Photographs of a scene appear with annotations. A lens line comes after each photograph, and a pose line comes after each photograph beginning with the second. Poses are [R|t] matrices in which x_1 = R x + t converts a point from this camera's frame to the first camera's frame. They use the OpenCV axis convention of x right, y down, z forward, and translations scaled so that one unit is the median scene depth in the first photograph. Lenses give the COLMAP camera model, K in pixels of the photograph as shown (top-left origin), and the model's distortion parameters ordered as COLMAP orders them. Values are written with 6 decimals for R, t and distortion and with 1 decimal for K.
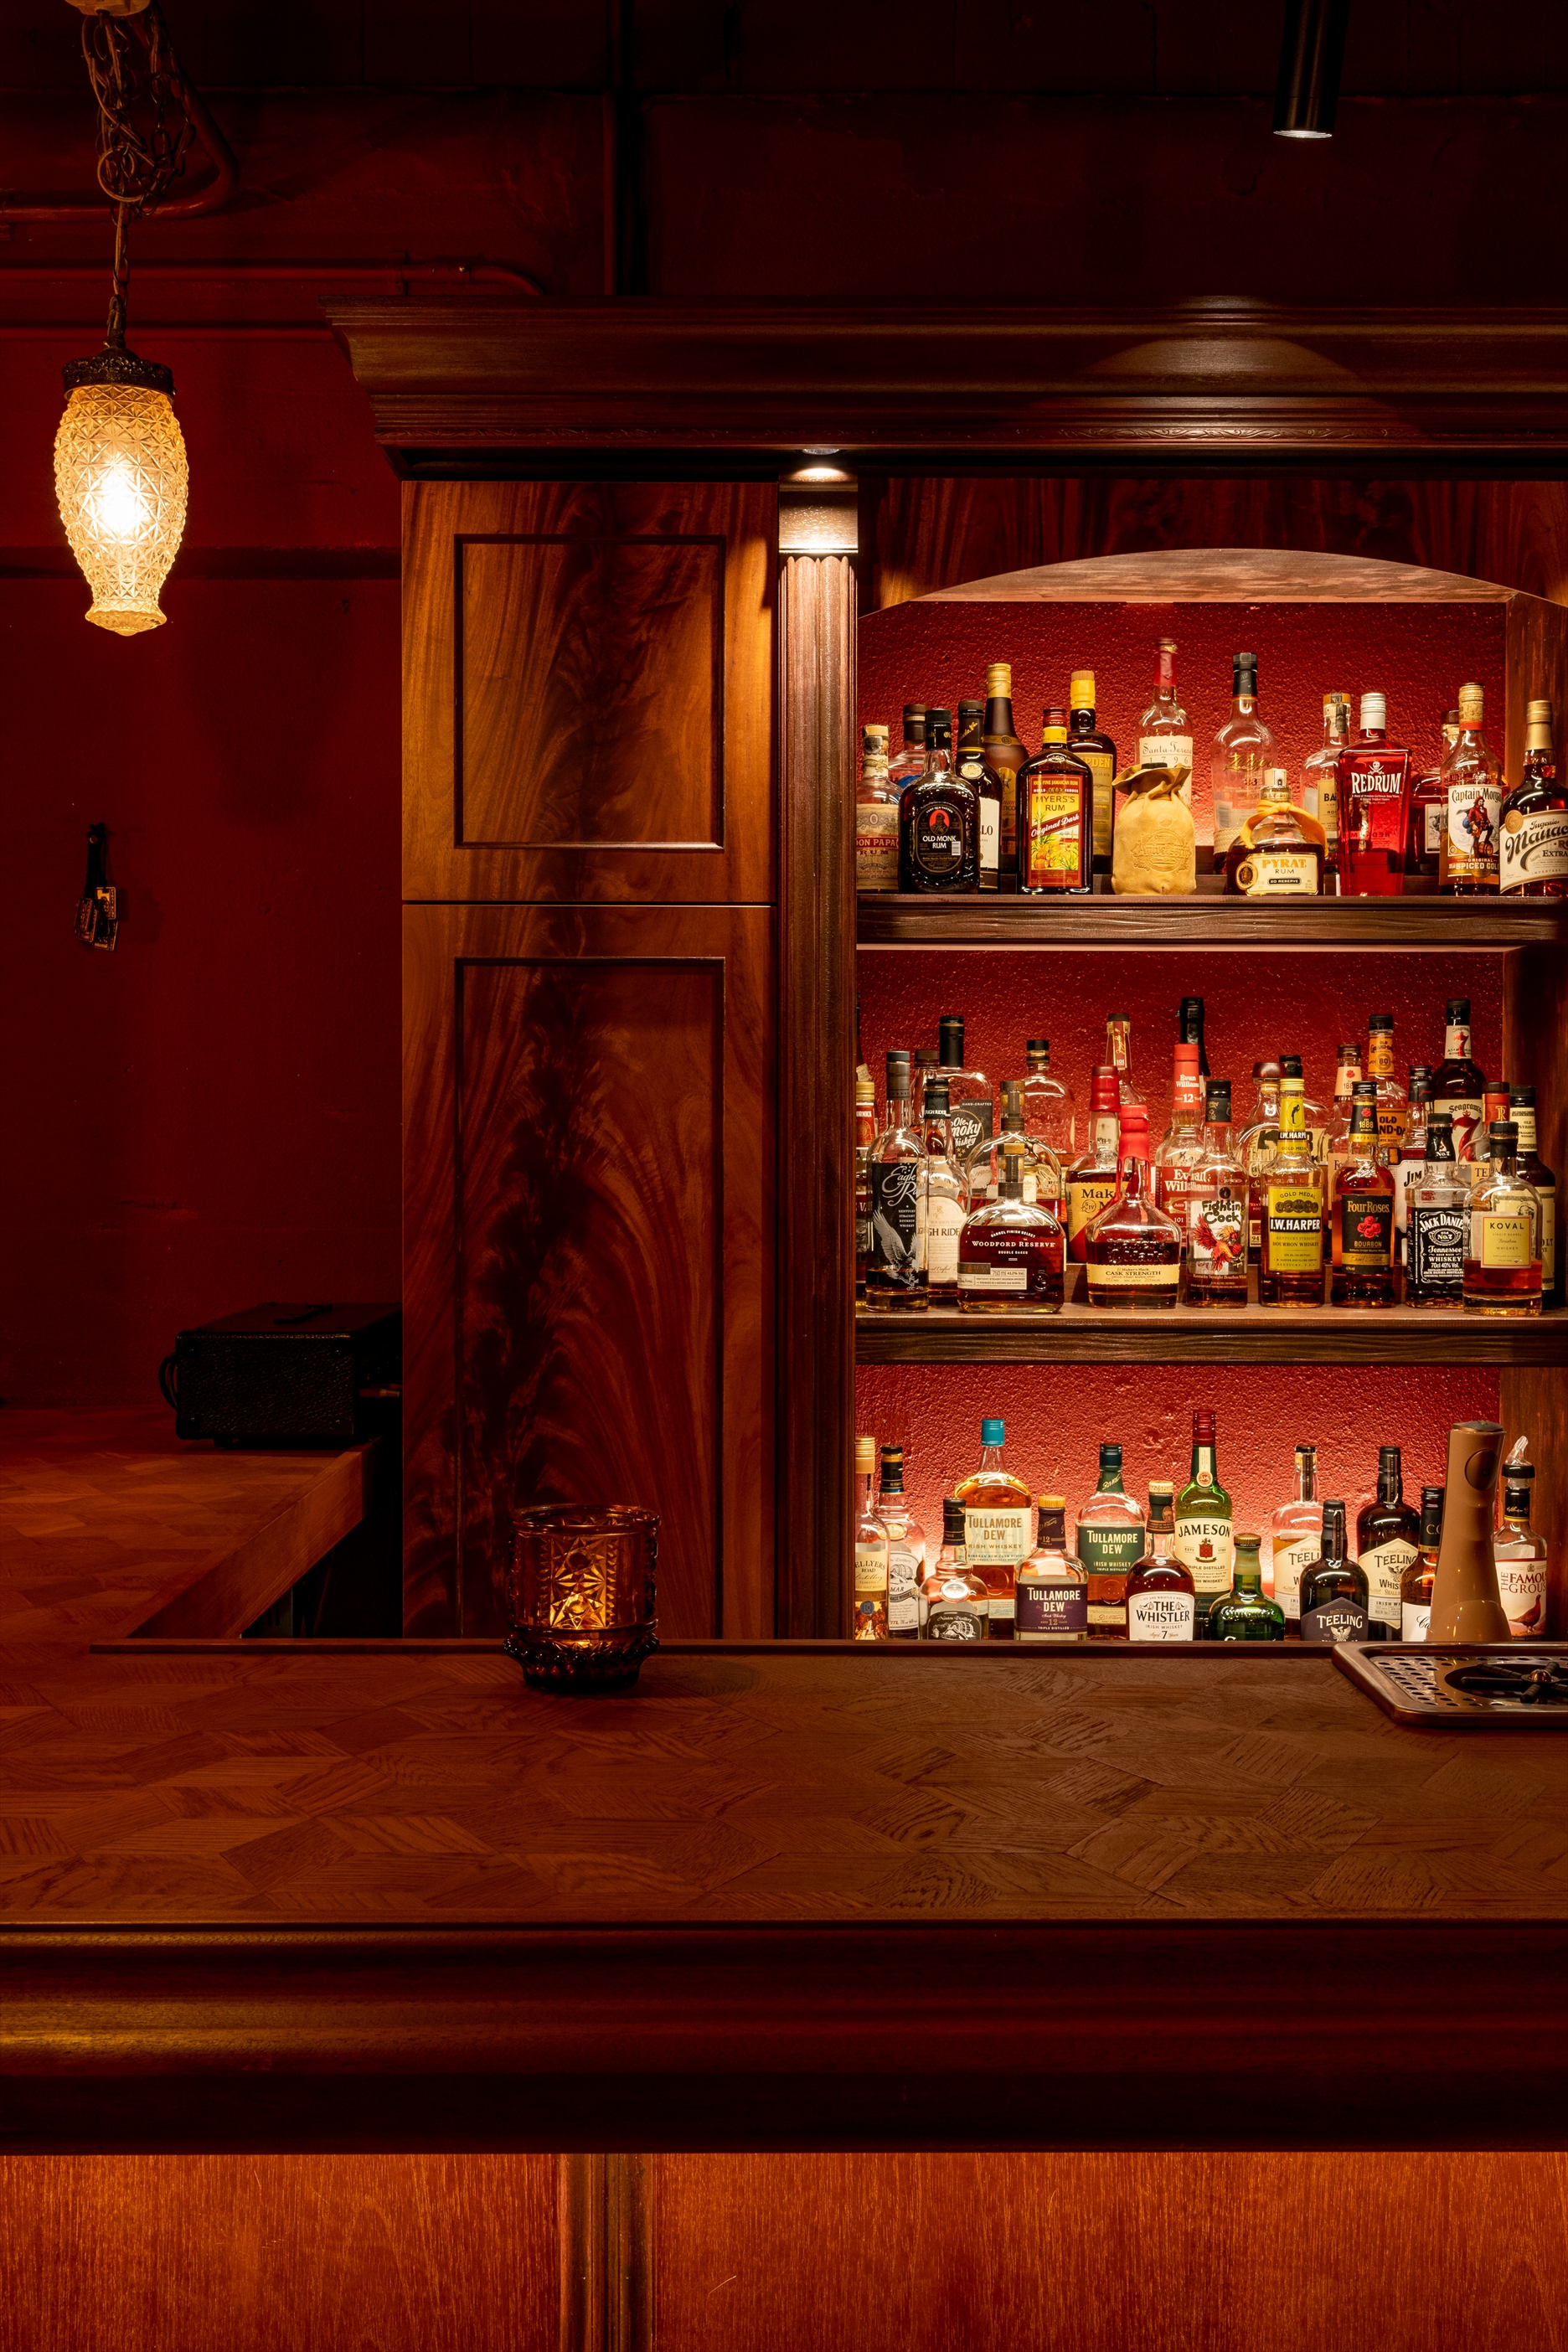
lens RADIAL K [[2229.4, 0, 786.6], [0, 2229.4, 1166.8], [0, 0, 1]] dist [0.000166, 0.000000]
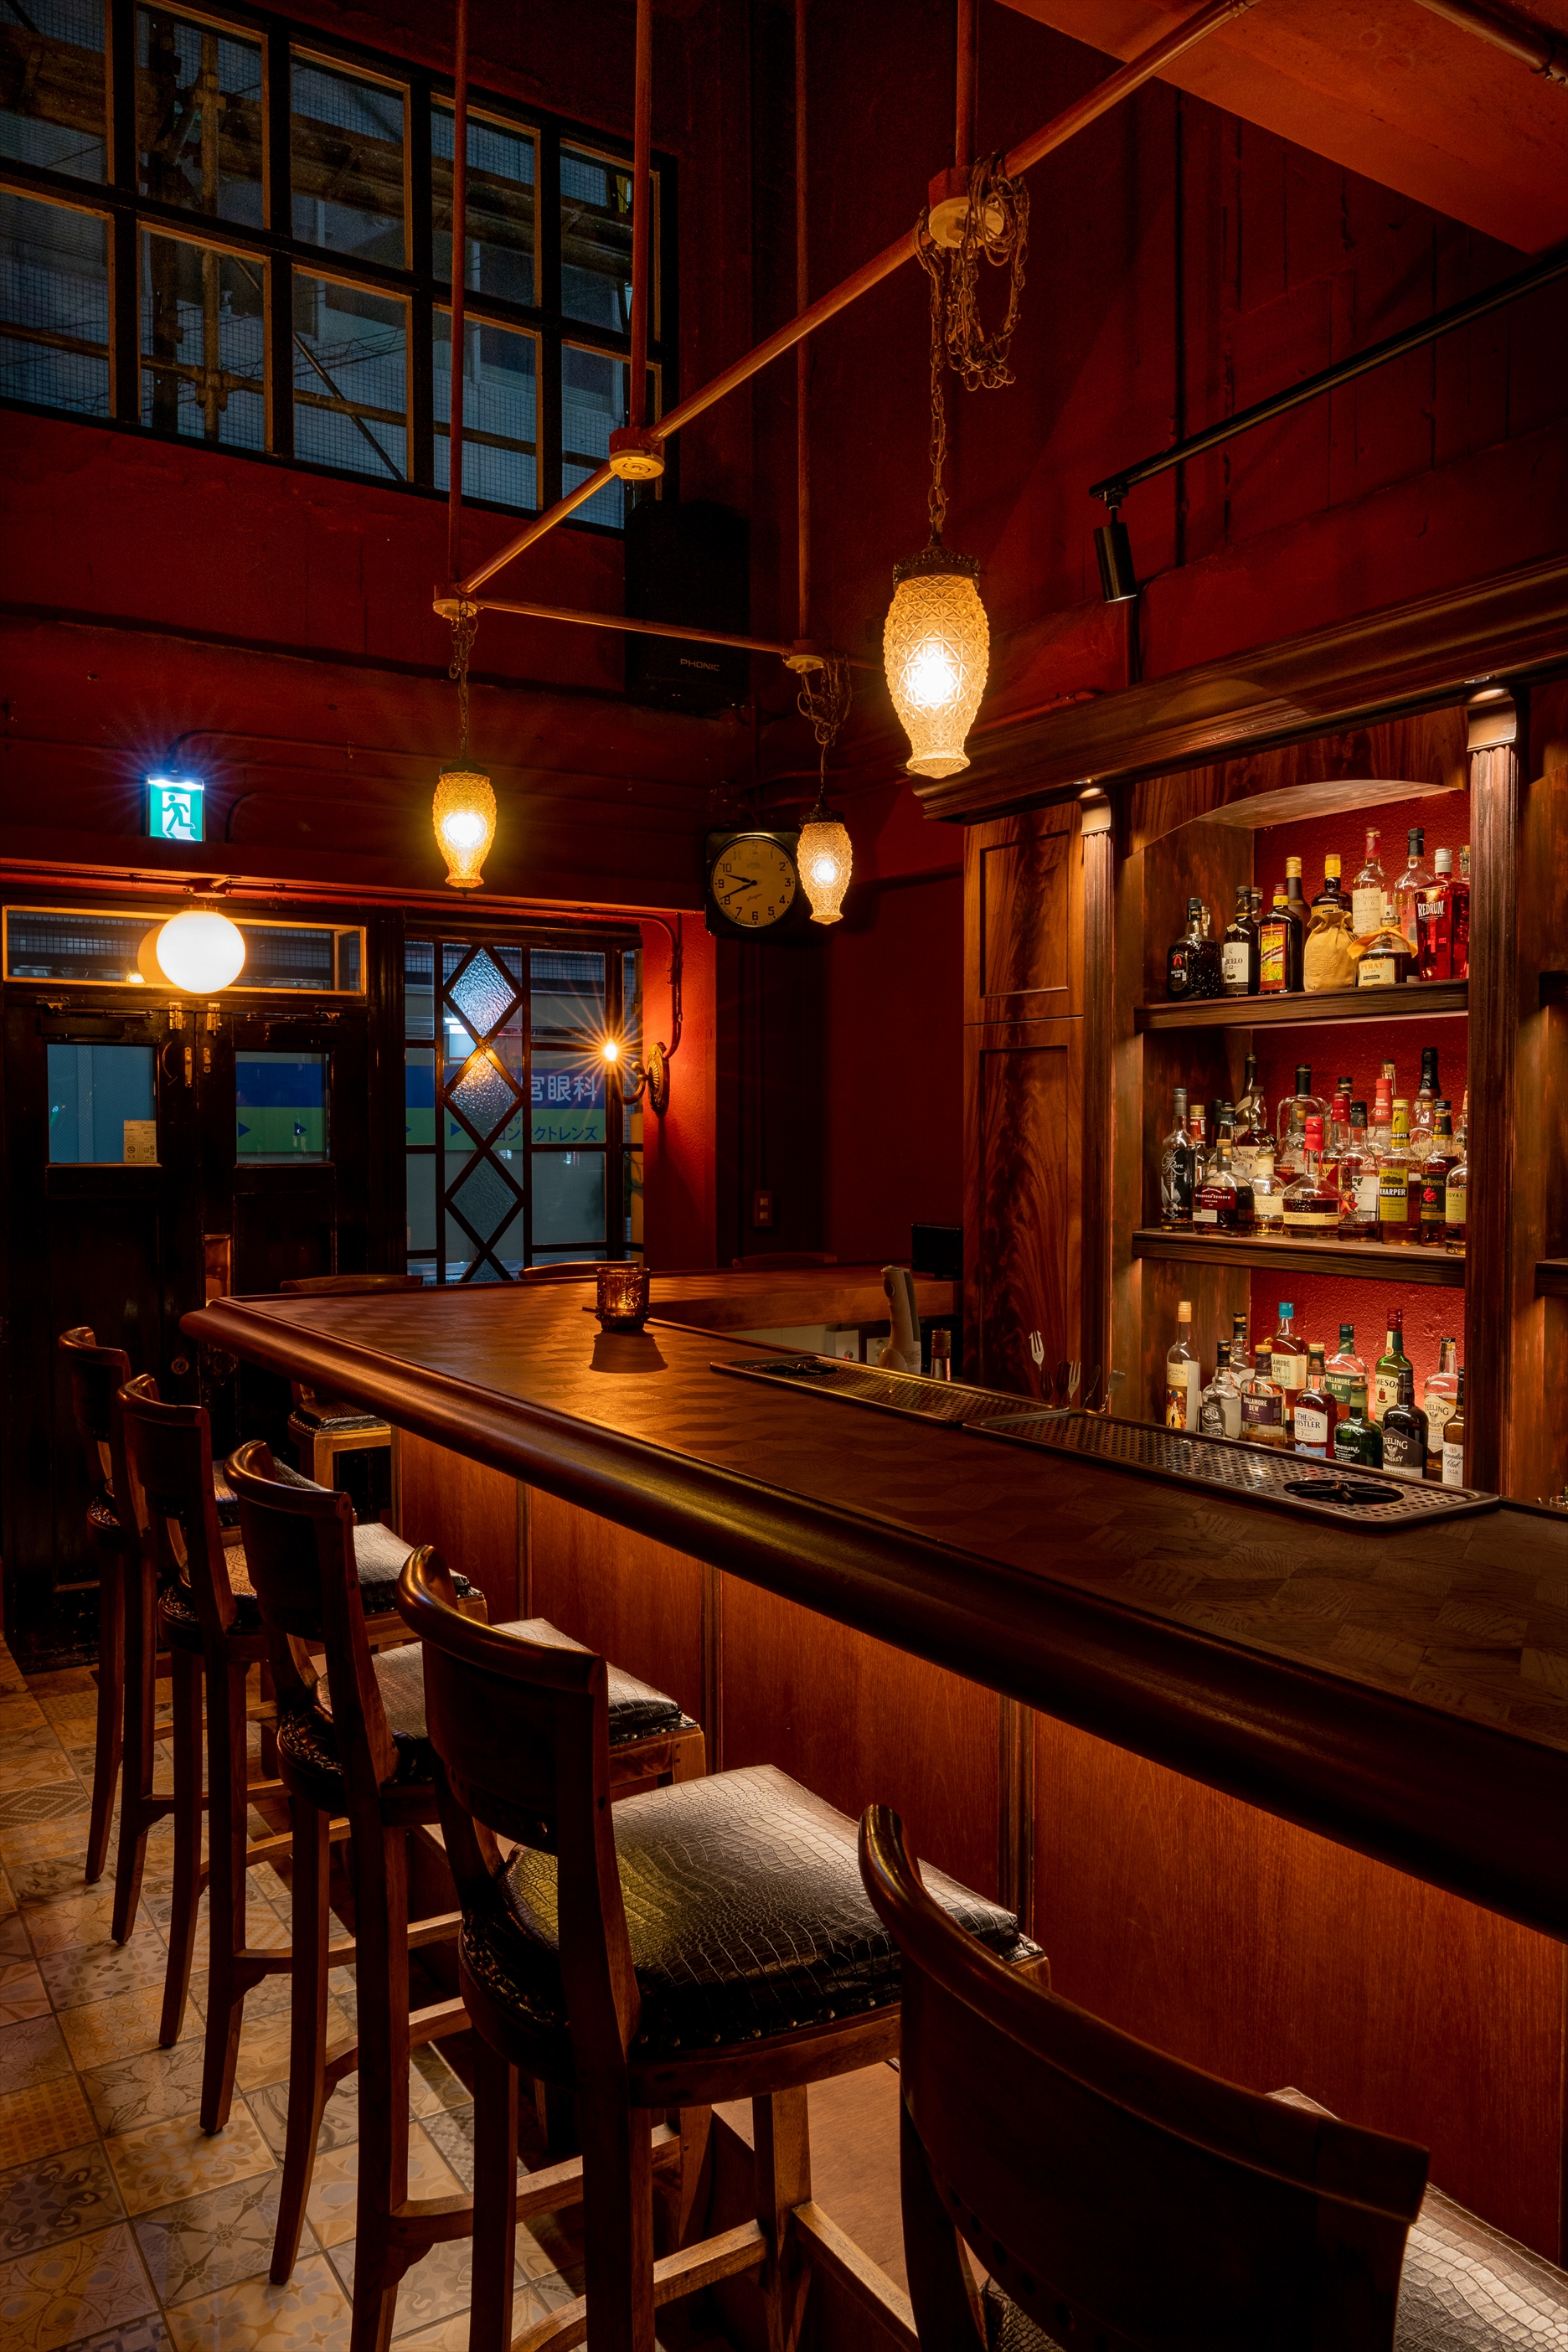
lens RADIAL K [[1540.6, 0, 775.4], [0, 1540.6, 1175.0], [0, 0, 1]] dist [-0.005727, 0.001214]
pose [[0.560430, 0.022906, -0.827885, 0.927079], [-0.009758, 0.999731, 0.021055, -0.004923], [0.828144, -0.003722, 0.560503, 0.024300]]
